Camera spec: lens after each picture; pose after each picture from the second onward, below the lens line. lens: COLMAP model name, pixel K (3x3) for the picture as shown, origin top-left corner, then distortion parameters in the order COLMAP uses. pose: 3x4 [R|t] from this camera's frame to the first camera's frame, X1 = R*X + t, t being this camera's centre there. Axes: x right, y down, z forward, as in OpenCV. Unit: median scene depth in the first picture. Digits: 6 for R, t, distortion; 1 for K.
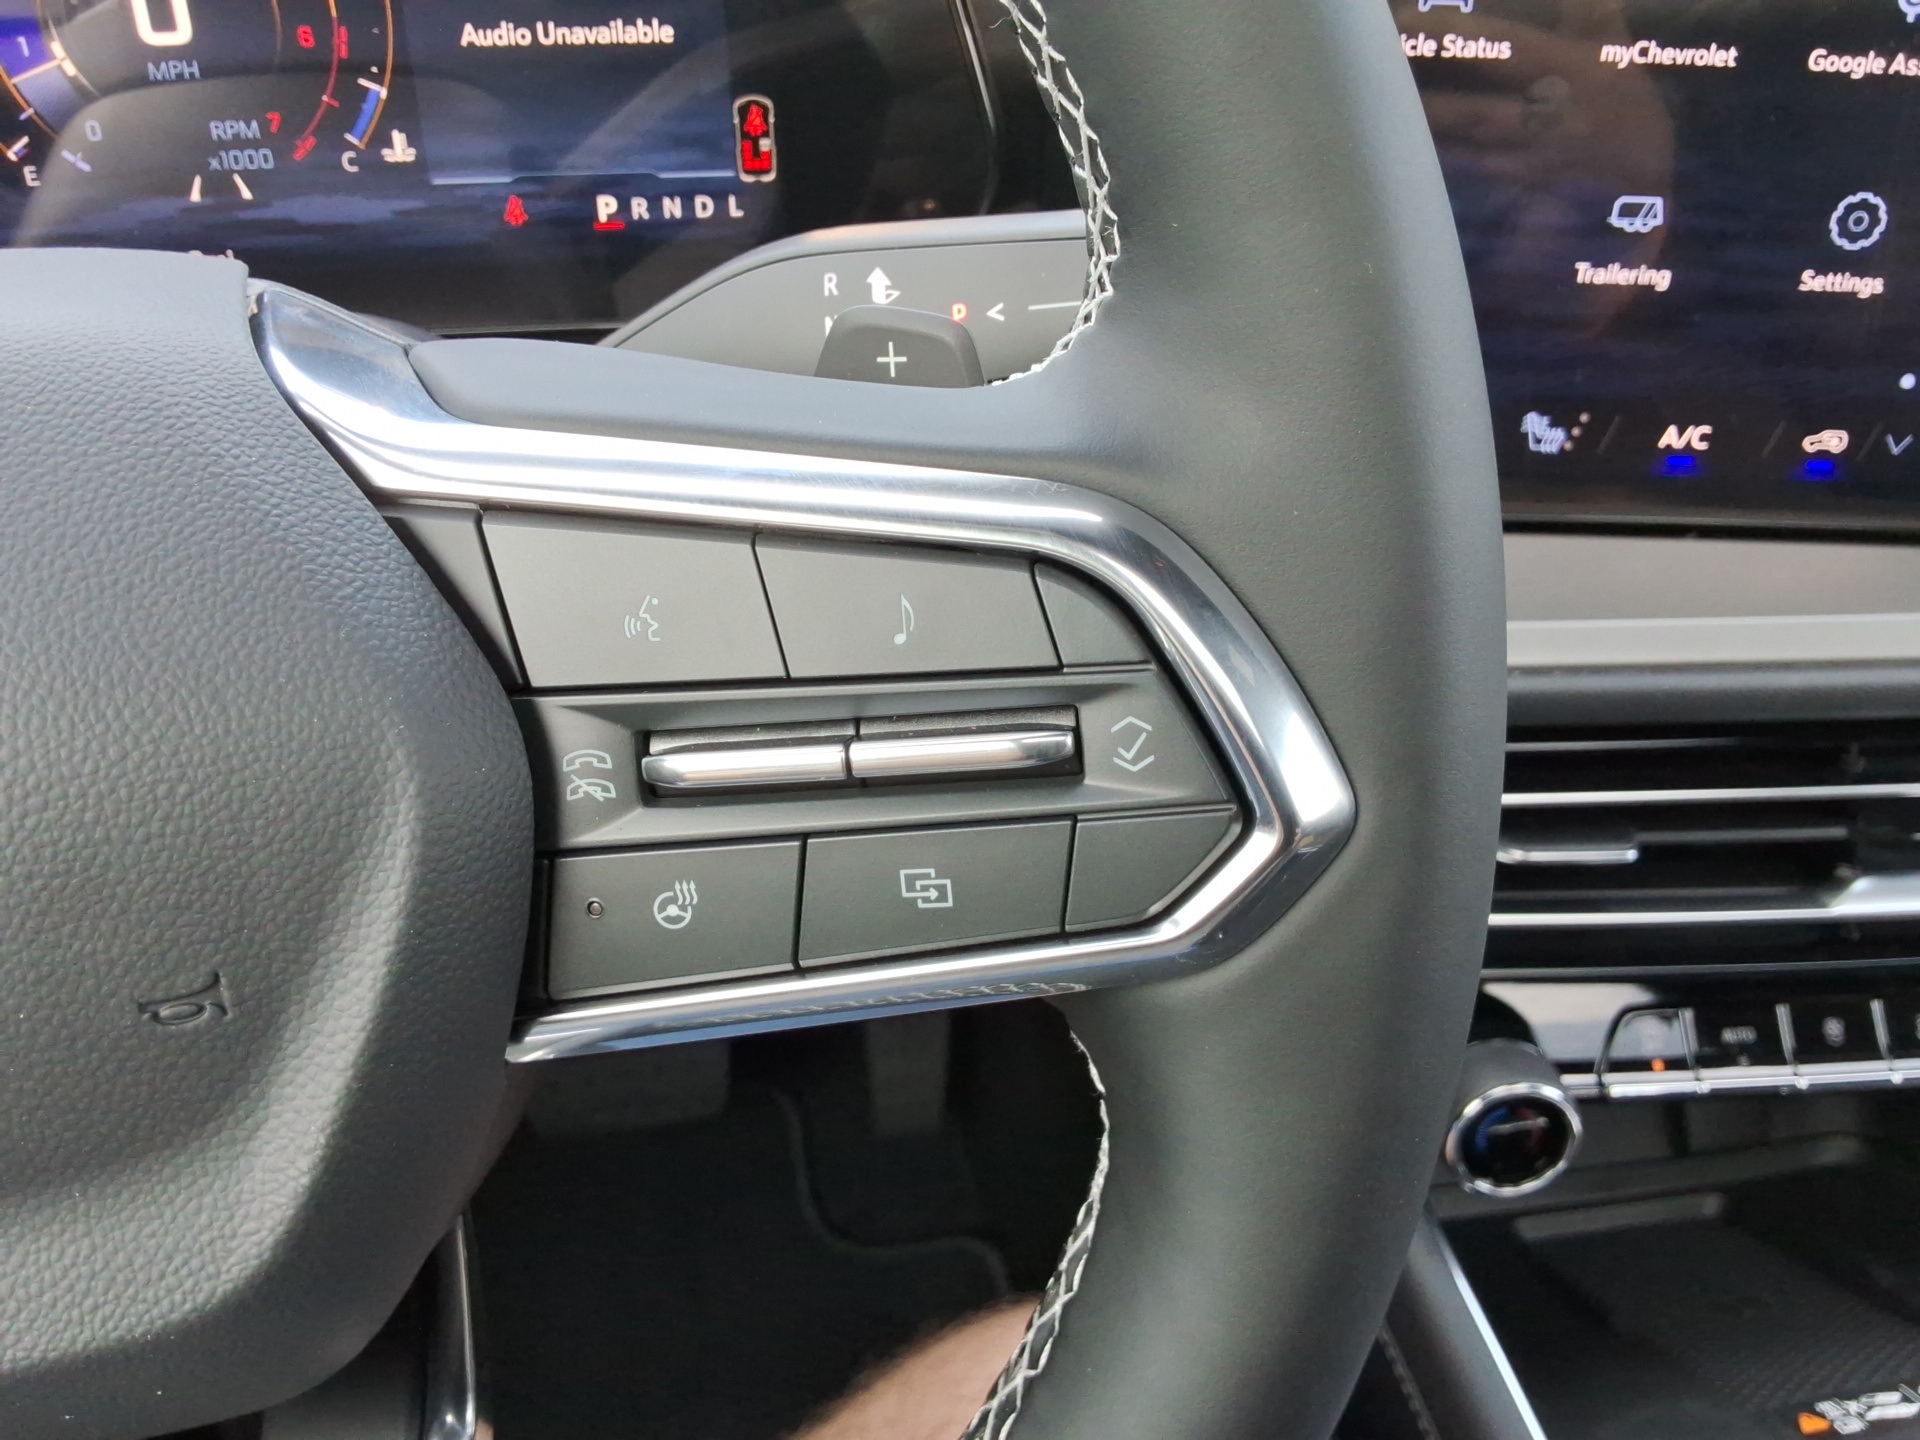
lens RADIAL K [[1575.4, 0, 966.7], [0, 1575.4, 724.2], [0, 0, 1]] dist [0.046184, -0.107529]
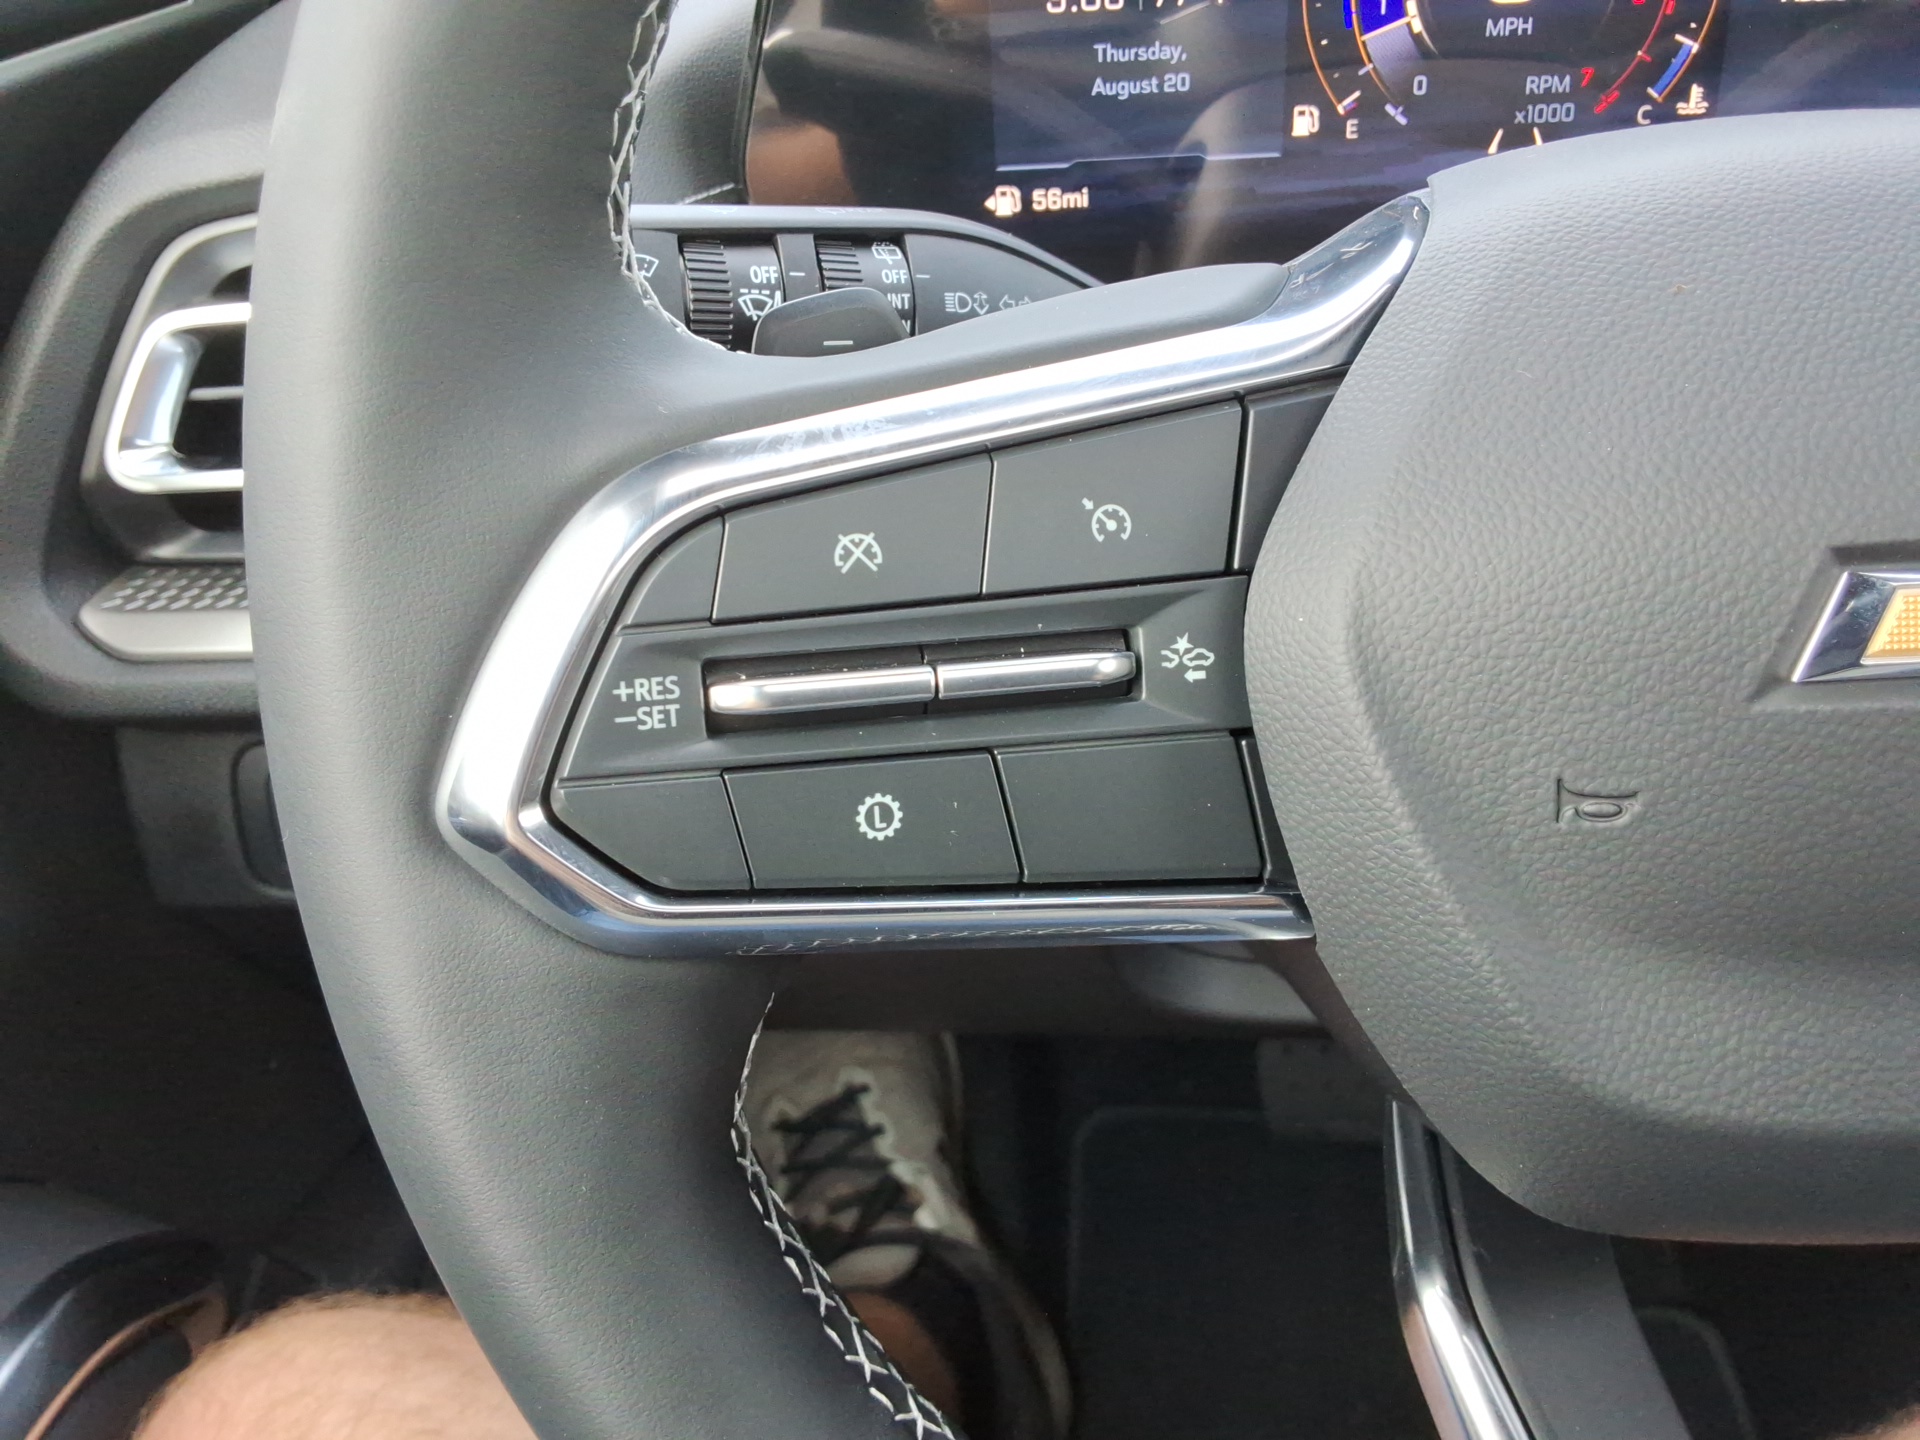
lens RADIAL K [[1536.2, 0, 957.5], [0, 1536.2, 716.5], [0, 0, 1]] dist [0.103212, -0.159574]
pose [[0.968462, 0.060186, -0.241784, -0.561061], [-0.073181, 0.996297, -0.045123, 0.120183], [0.238173, 0.061394, 0.969280, -0.081187]]
